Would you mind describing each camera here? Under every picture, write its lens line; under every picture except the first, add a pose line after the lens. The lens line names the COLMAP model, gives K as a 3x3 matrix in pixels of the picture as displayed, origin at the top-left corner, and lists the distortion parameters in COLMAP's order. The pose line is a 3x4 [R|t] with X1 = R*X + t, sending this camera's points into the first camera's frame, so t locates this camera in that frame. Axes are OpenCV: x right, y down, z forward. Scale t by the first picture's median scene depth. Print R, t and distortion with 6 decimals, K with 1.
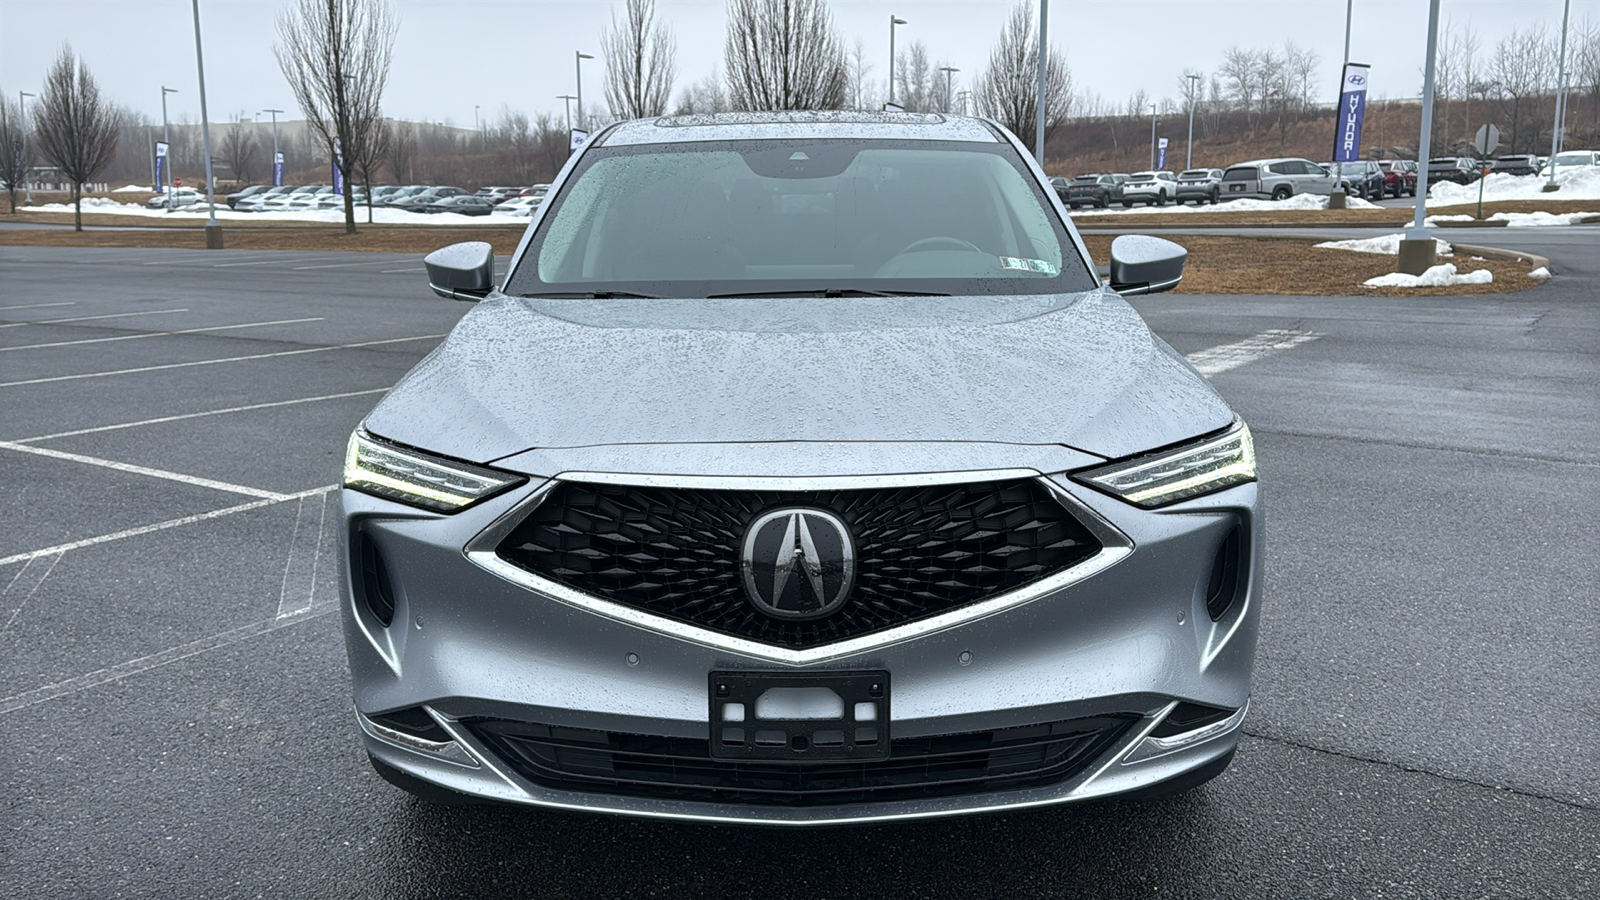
lens RADIAL K [[1360.0, 0, 820.4], [0, 1360.0, 451.1], [0, 0, 1]] dist [0.171858, -0.304412]
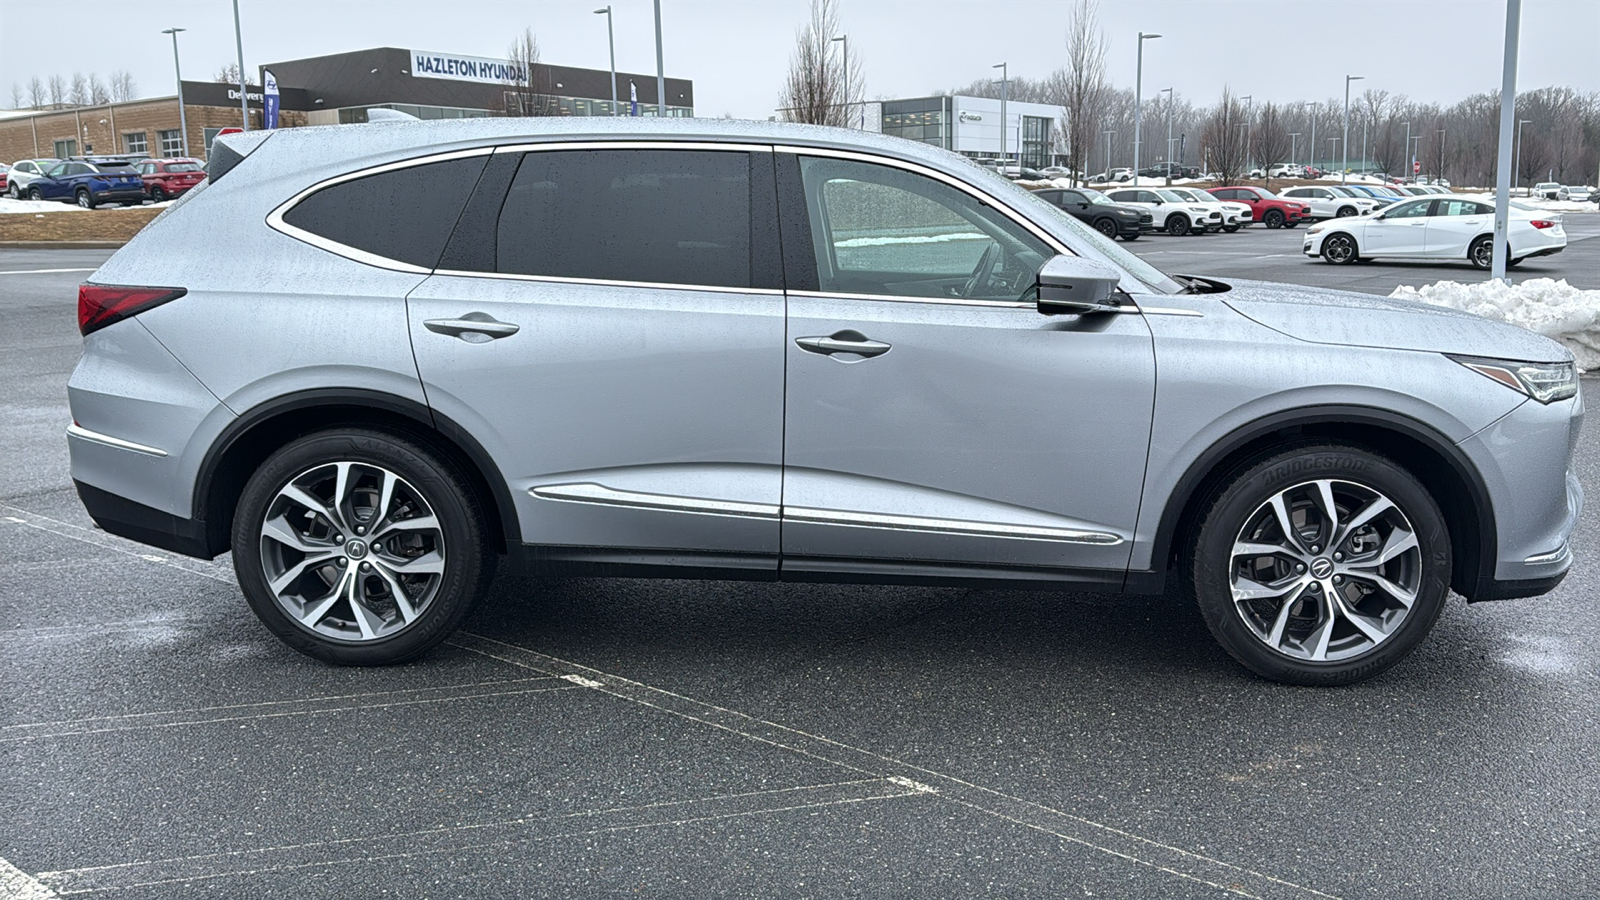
lens RADIAL K [[1363.1, 0, 827.5], [0, 1363.1, 448.1], [0, 0, 1]] dist [0.196565, -0.394197]
pose [[0.029803, -0.165122, 0.985823, -0.140662], [0.185856, 0.969977, 0.156850, -0.023132], [-0.982125, 0.178547, 0.059597, 0.128483]]
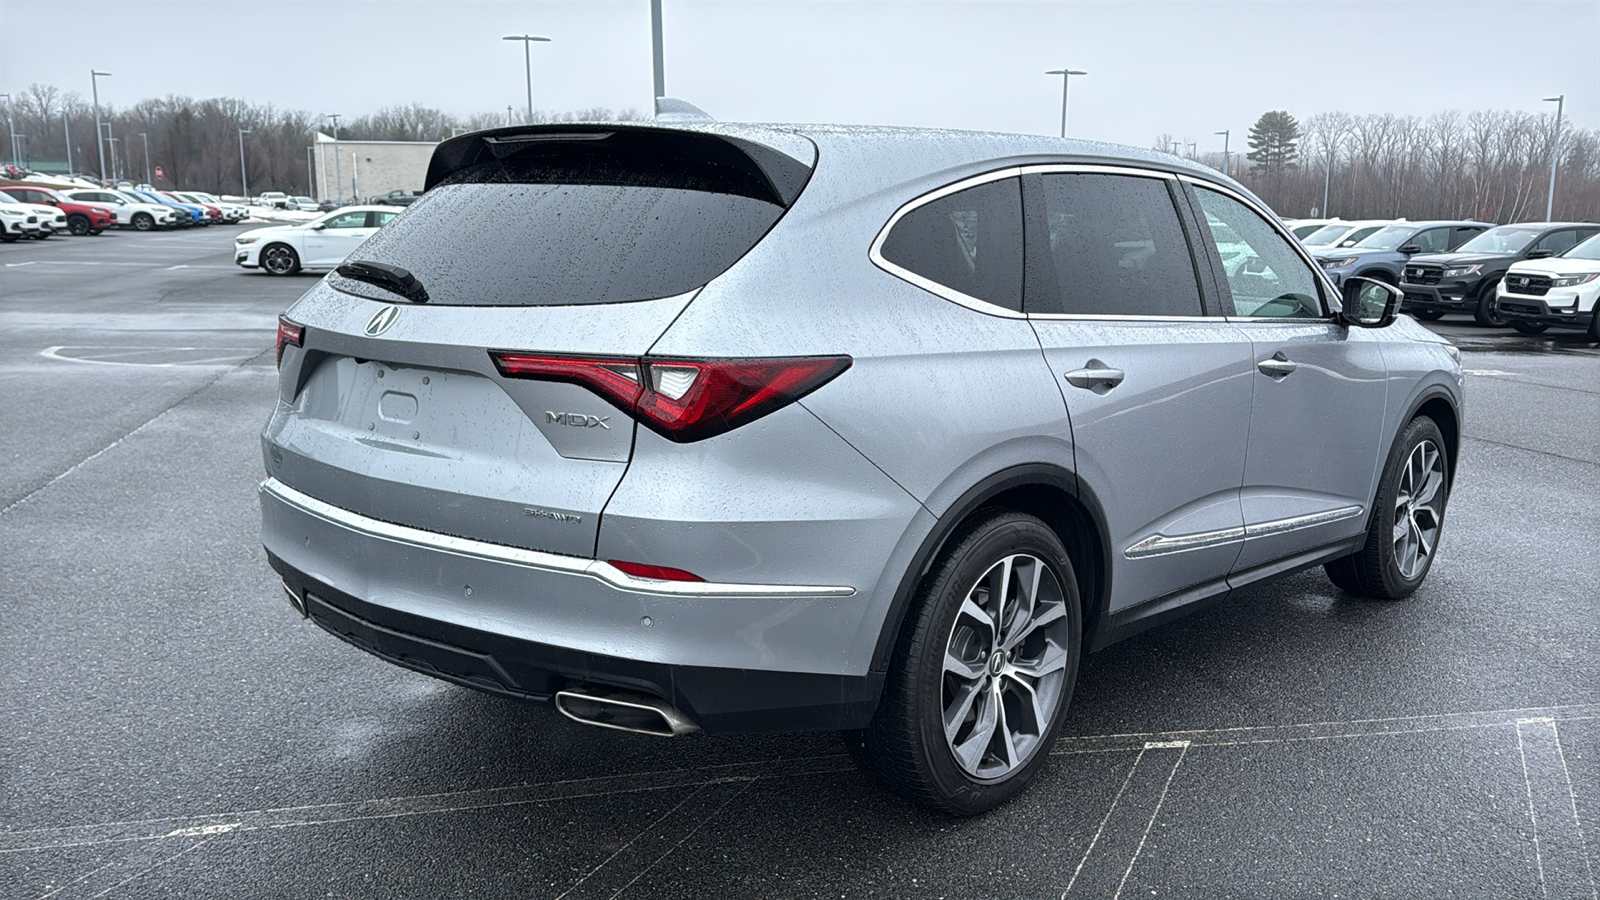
lens RADIAL K [[1371.5, 0, 836.4], [0, 1371.5, 482.0], [0, 0, 1]] dist [0.153580, -0.243869]
pose [[-0.761111, -0.123240, 0.636806, -0.077464], [0.110729, 0.942684, 0.314779, -0.046518], [-0.639101, 0.310095, -0.703840, 0.246223]]
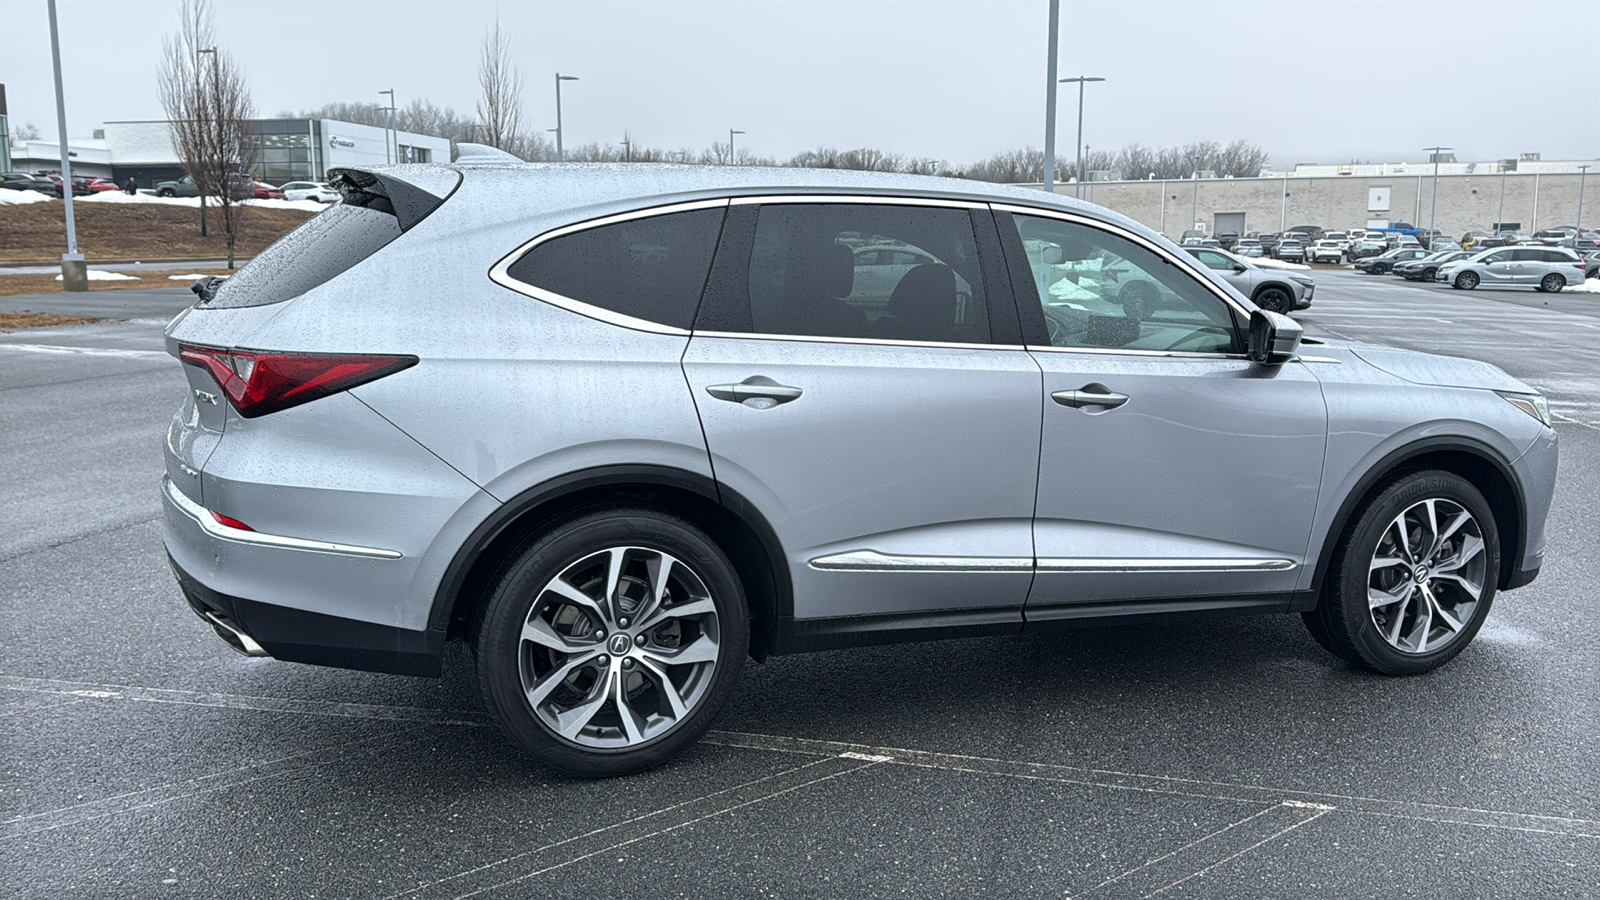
lens RADIAL K [[1366.5, 0, 821.1], [0, 1366.5, 466.0], [0, 0, 1]] dist [0.195680, -0.385031]
pose [[-0.409756, -0.141904, 0.901090, -0.125385], [0.155148, 0.962592, 0.222141, -0.037546], [-0.898905, 0.230825, -0.372411, 0.198316]]
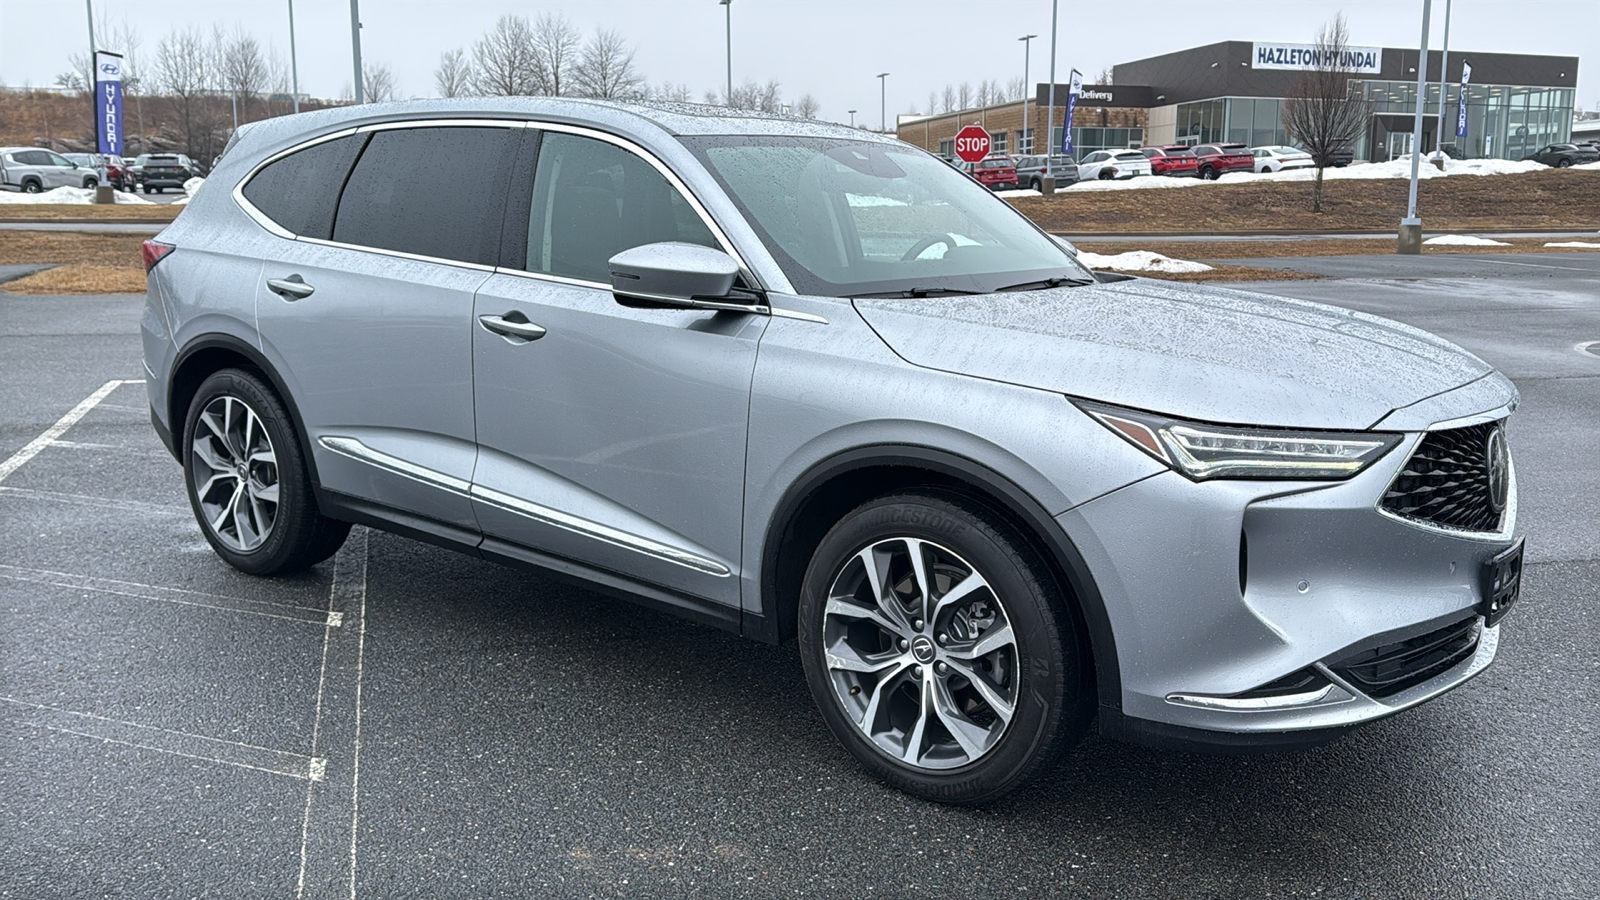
lens RADIAL K [[1360.0, 0, 820.4], [0, 1360.0, 451.1], [0, 0, 1]] dist [0.171858, -0.304412]
pose [[0.603286, -0.129966, 0.786864, -0.100915], [0.128103, 0.989613, 0.065238, -0.007519], [-0.787170, 0.061443, 0.613668, 0.045989]]
